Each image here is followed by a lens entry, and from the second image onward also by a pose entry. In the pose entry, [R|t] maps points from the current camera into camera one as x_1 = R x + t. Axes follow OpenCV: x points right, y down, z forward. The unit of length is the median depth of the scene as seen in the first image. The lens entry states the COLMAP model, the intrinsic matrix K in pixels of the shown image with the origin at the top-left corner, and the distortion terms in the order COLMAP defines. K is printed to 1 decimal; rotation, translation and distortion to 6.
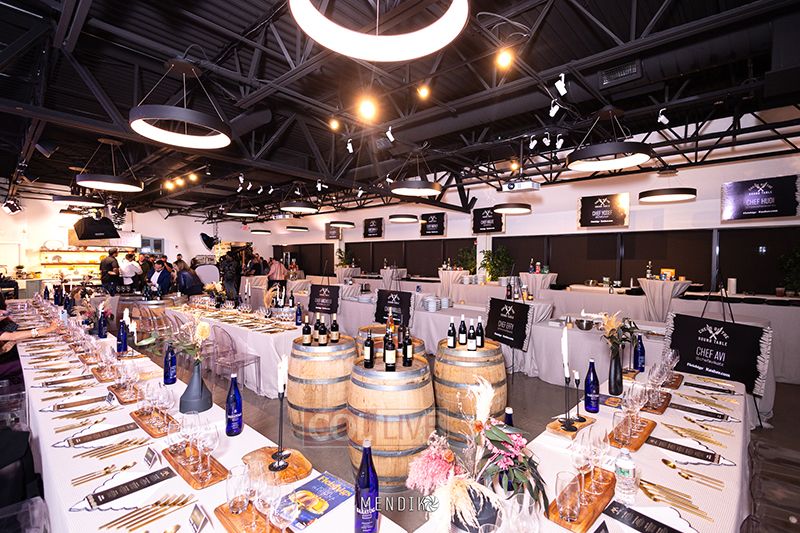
lens RADIAL K [[366.6, 0, 398.9], [0, 366.6, 268.6], [0, 0, 1]] dist [-0.011766, 0.000088]
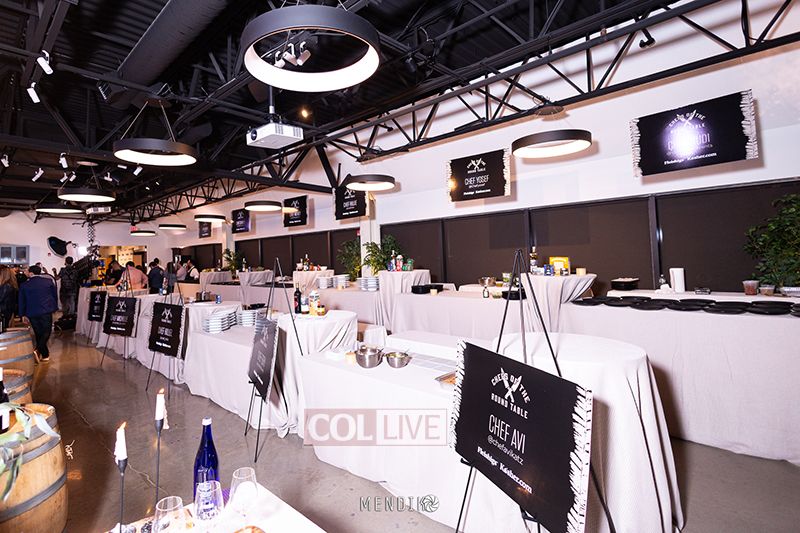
lens RADIAL K [[366.6, 0, 411.5], [0, 366.6, 249.3], [0, 0, 1]] dist [-0.011766, 0.000088]
pose [[0.997609, -0.038834, -0.057161, 0.447153], [0.035678, 0.997836, -0.055239, 0.011596], [0.059183, 0.053068, 0.996836, 0.294887]]
